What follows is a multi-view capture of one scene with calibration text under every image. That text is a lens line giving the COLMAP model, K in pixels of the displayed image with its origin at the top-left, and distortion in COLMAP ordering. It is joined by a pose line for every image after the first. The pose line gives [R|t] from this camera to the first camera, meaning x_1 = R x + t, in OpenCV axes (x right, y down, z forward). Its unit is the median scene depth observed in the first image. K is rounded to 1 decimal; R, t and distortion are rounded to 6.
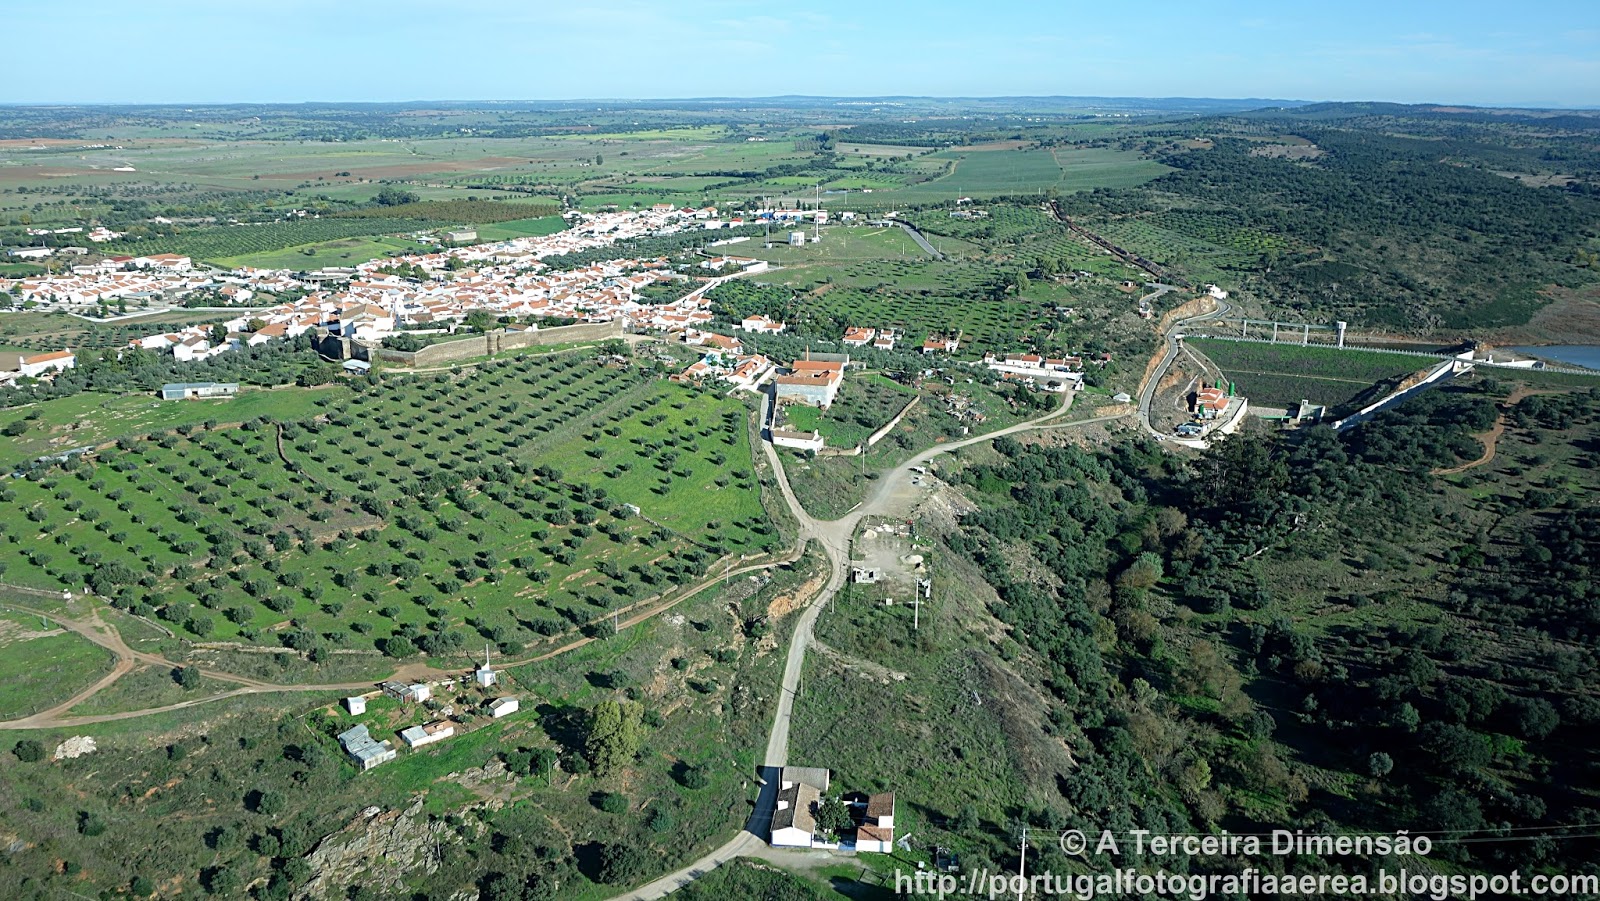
lens RADIAL K [[1267.9, 0, 800.0], [0, 1267.9, 450.5], [0, 0, 1]] dist [0.000615, -0.000666]
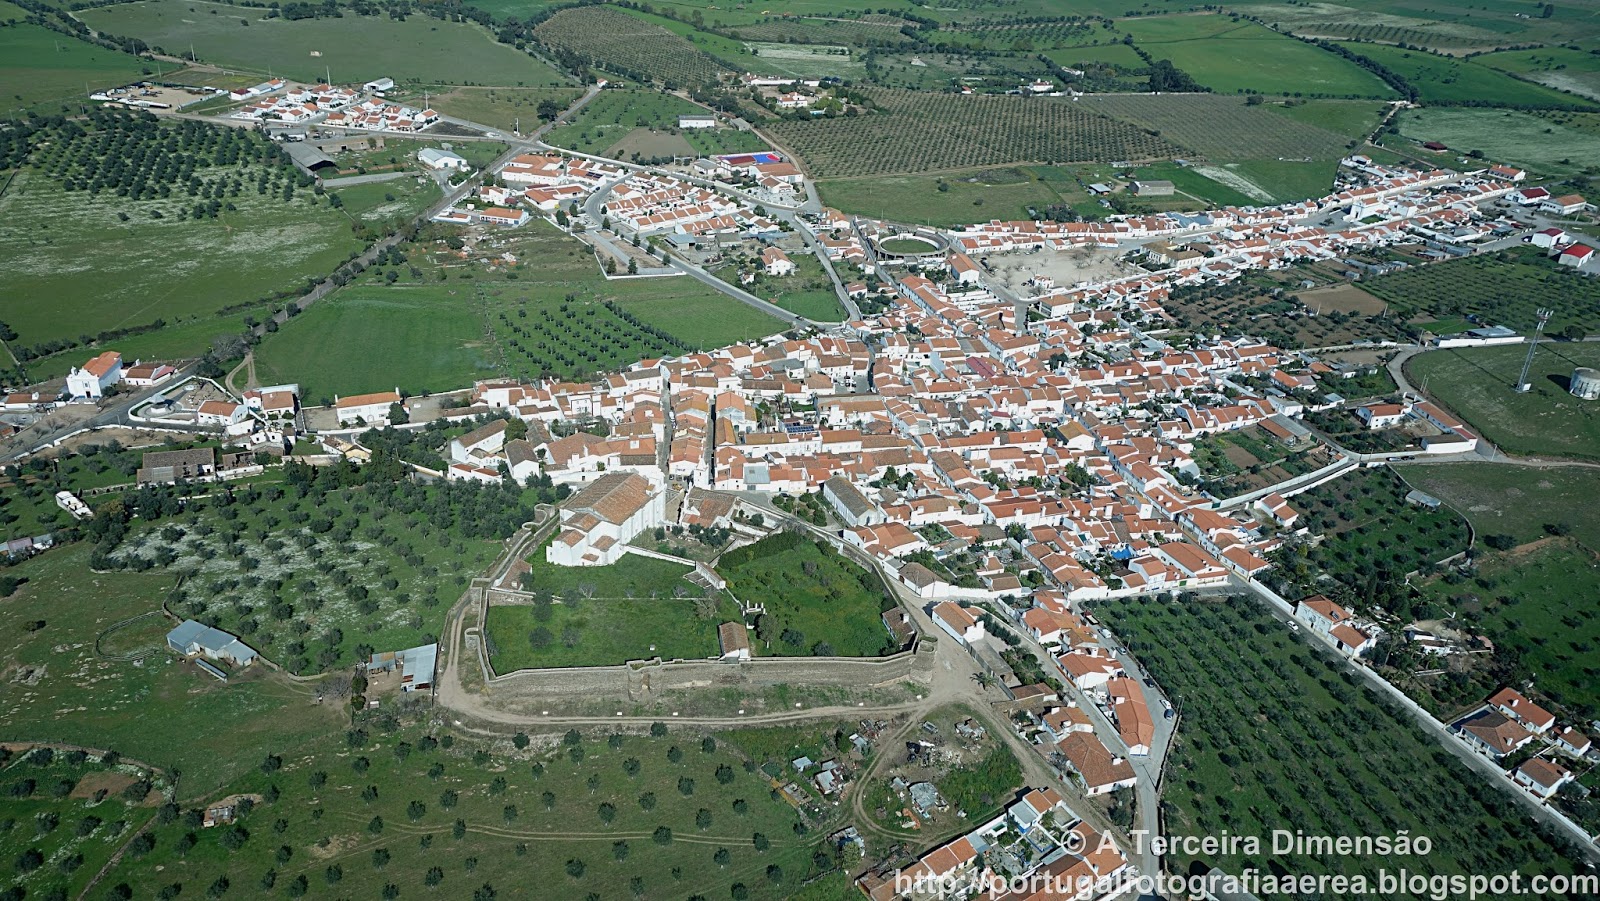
lens RADIAL K [[1267.9, 0, 800.0], [0, 1267.9, 450.5], [0, 0, 1]] dist [0.000615, -0.000666]
pose [[0.743961, 0.342749, -0.573624, 0.118073], [-0.228360, 0.937158, 0.263795, -0.346985], [0.627992, -0.065260, 0.775479, 0.558606]]
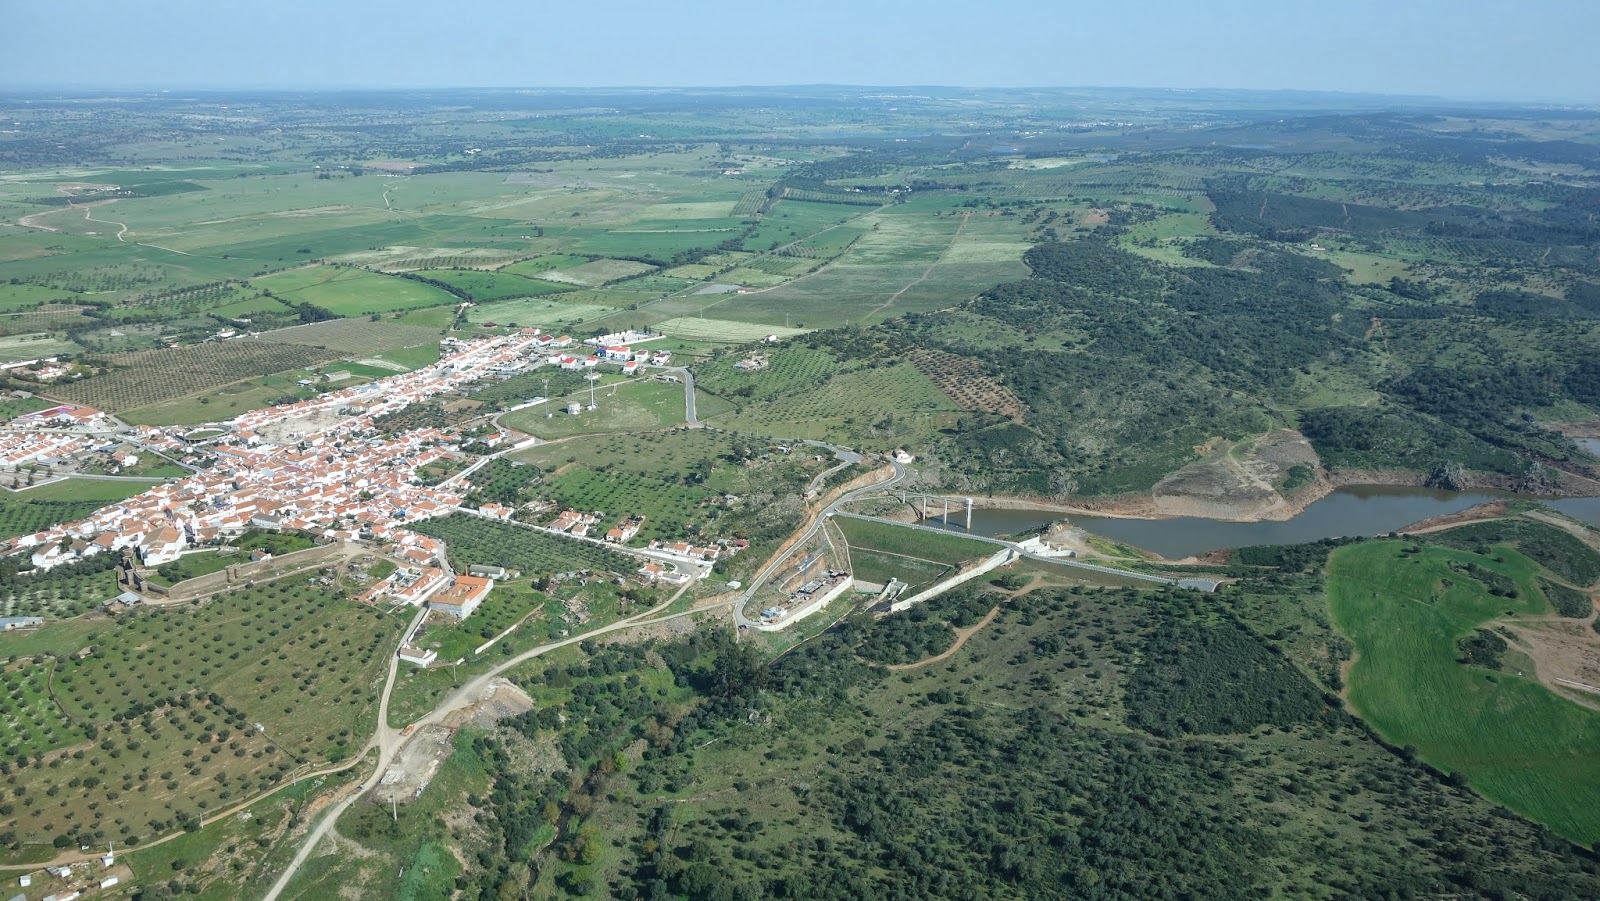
lens RADIAL K [[1267.9, 0, 800.0], [0, 1267.9, 450.5], [0, 0, 1]] dist [0.000615, -0.000666]
pose [[0.999375, 0.015507, -0.031781, 0.435793], [-0.014972, 0.999743, 0.016993, -0.249437], [0.032036, -0.016507, 0.999350, -0.417639]]
